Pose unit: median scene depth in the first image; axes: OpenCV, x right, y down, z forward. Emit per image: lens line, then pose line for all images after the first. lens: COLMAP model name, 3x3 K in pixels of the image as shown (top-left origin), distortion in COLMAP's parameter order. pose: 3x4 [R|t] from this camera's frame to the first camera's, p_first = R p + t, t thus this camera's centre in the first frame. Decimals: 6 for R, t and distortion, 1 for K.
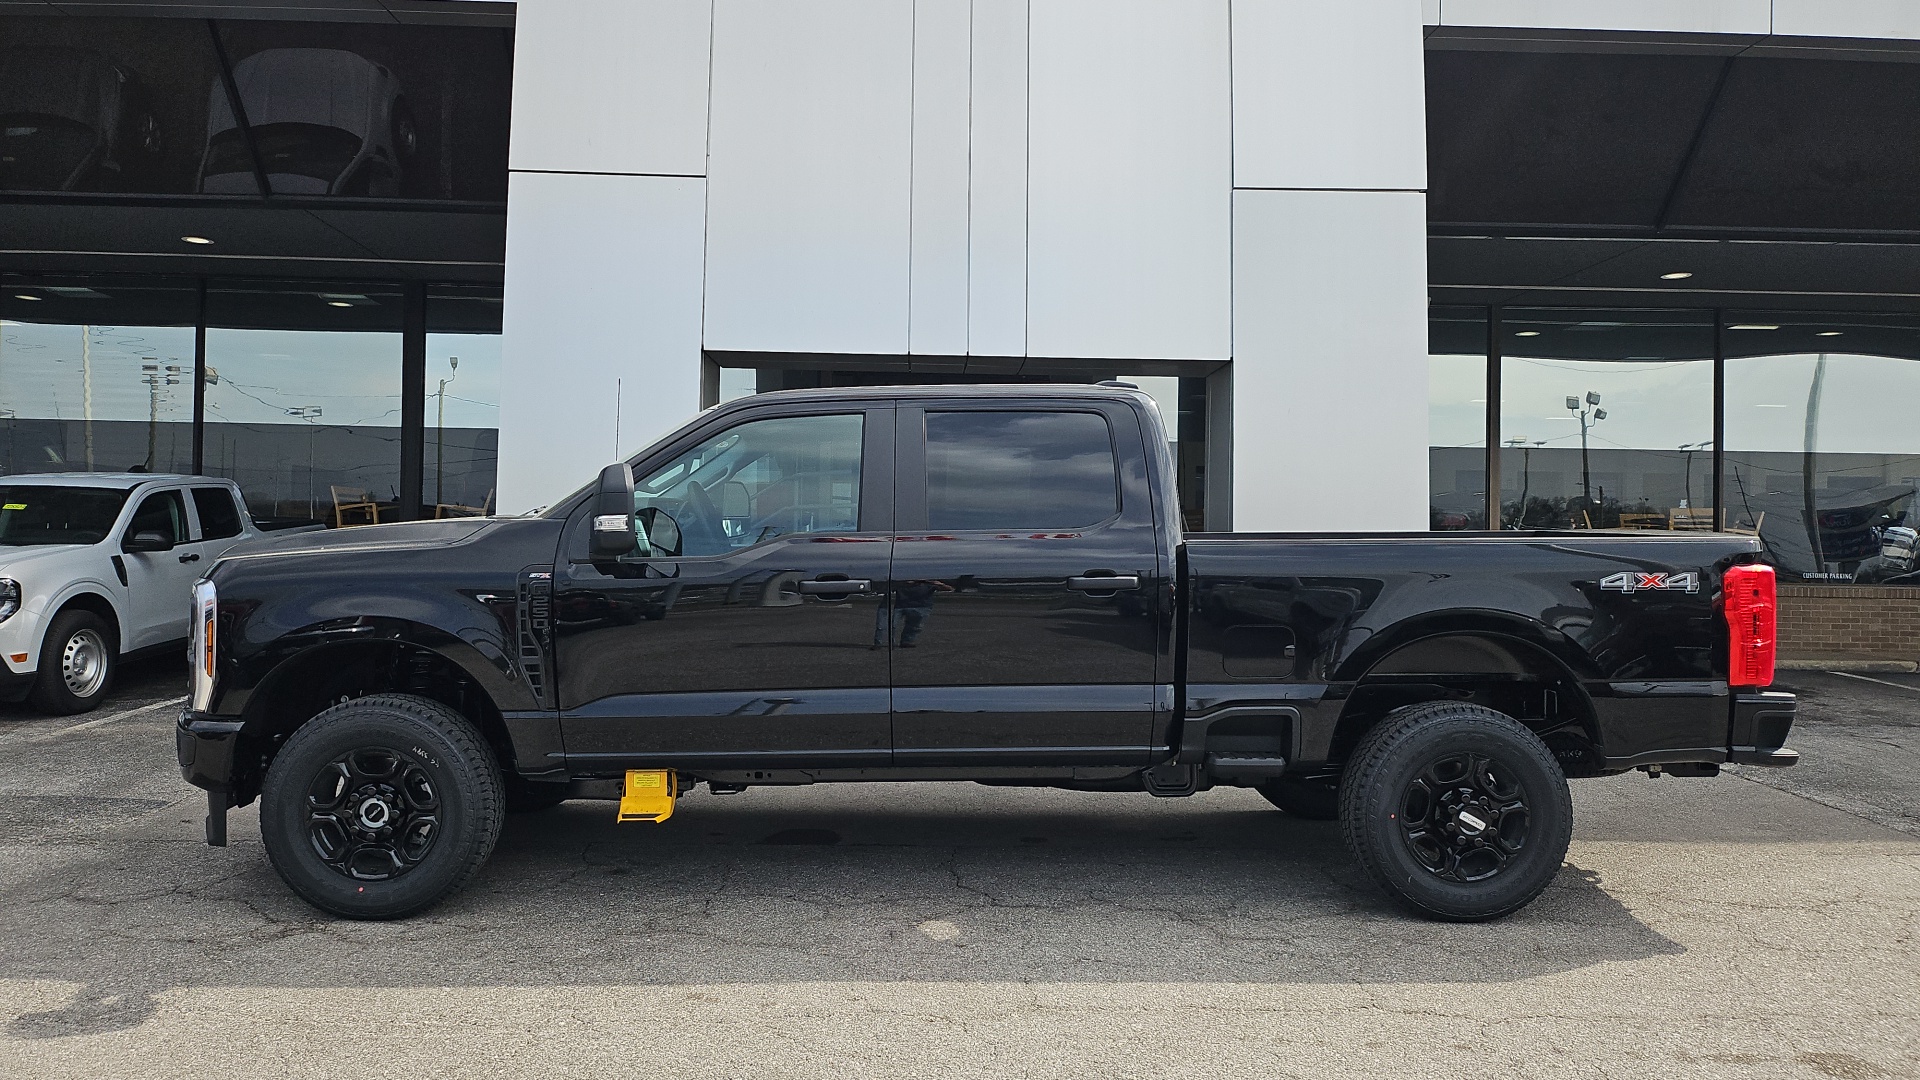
lens RADIAL K [[1339.0, 0, 960.0], [0, 1339.0, 540.0], [0, 0, 1]] dist [0.023370, 0.000711]
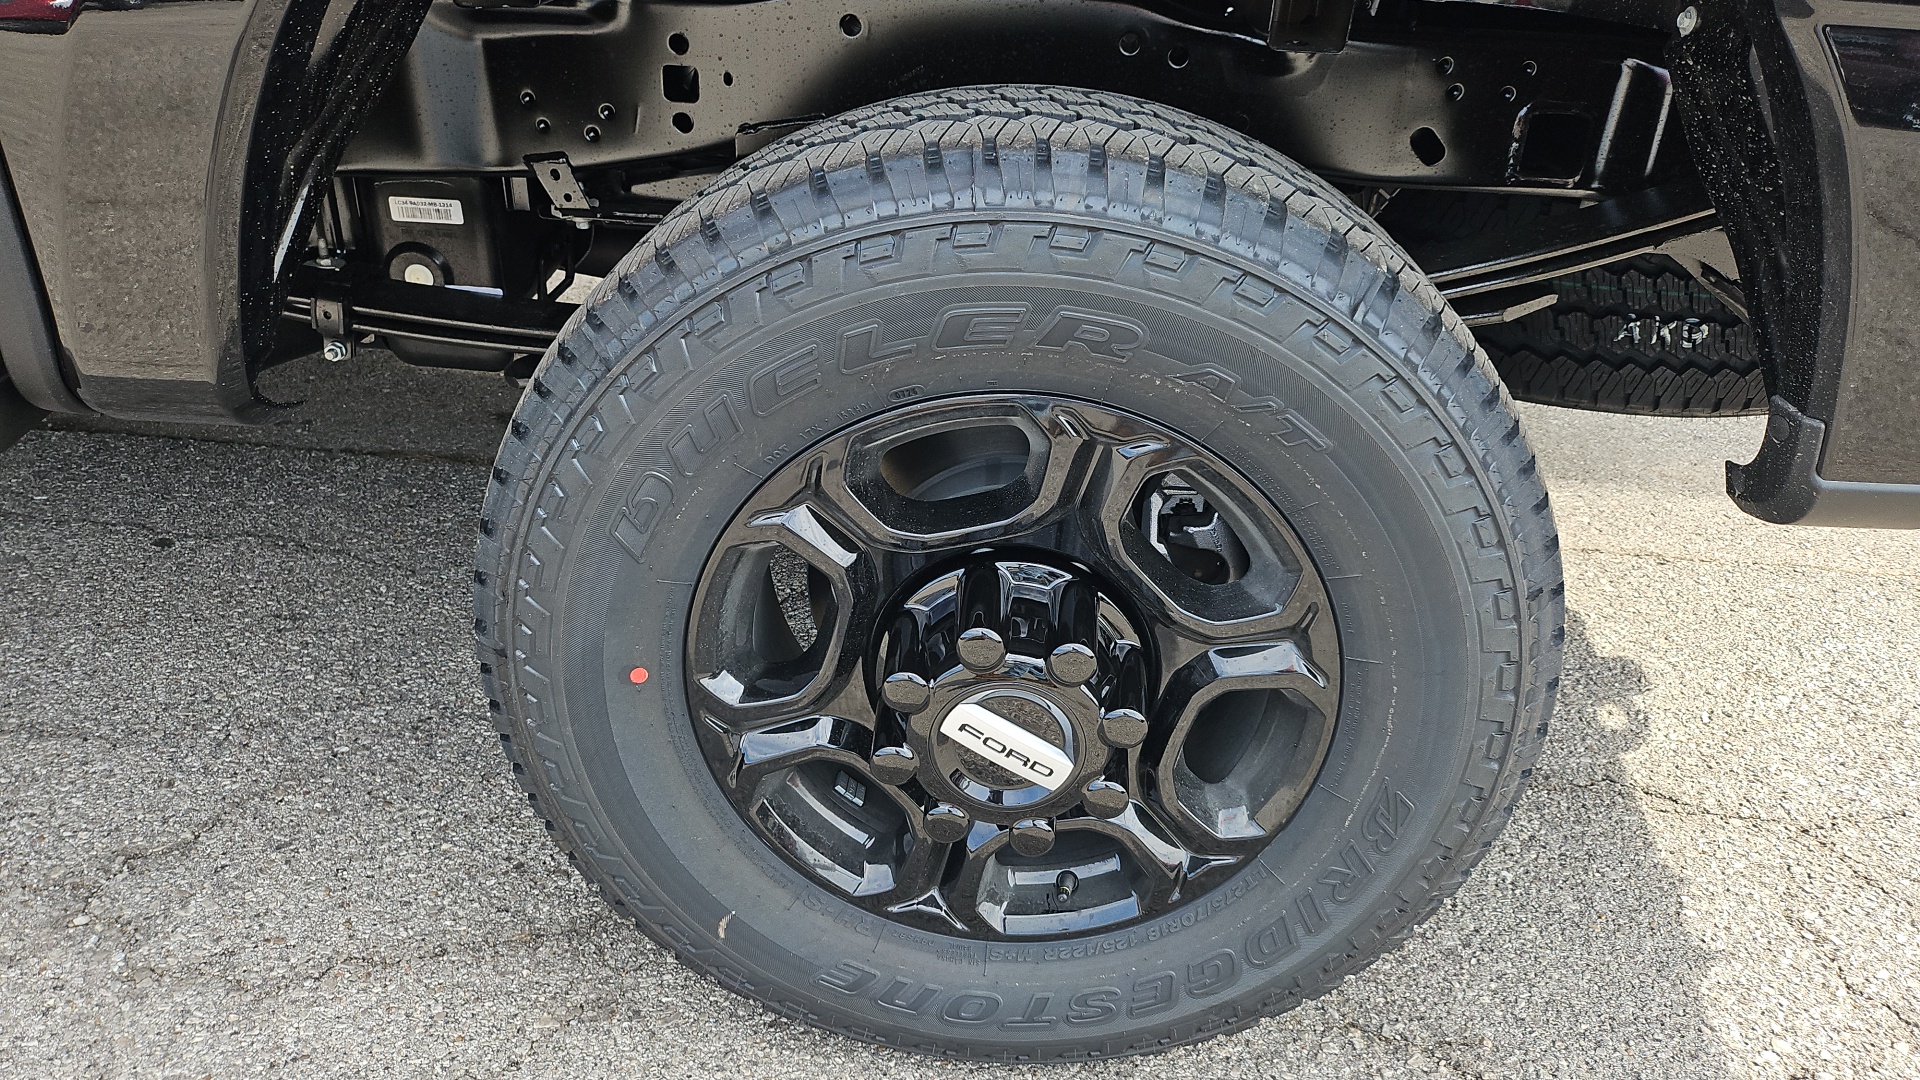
lens RADIAL K [[1339.0, 0, 960.0], [0, 1339.0, 540.0], [0, 0, 1]] dist [0.023370, 0.000711]
pose [[0.995277, 0.078755, -0.056757, 0.378474], [-0.043836, 0.886273, 0.461085, 0.092137], [0.086616, -0.456419, 0.885539, 0.831422]]
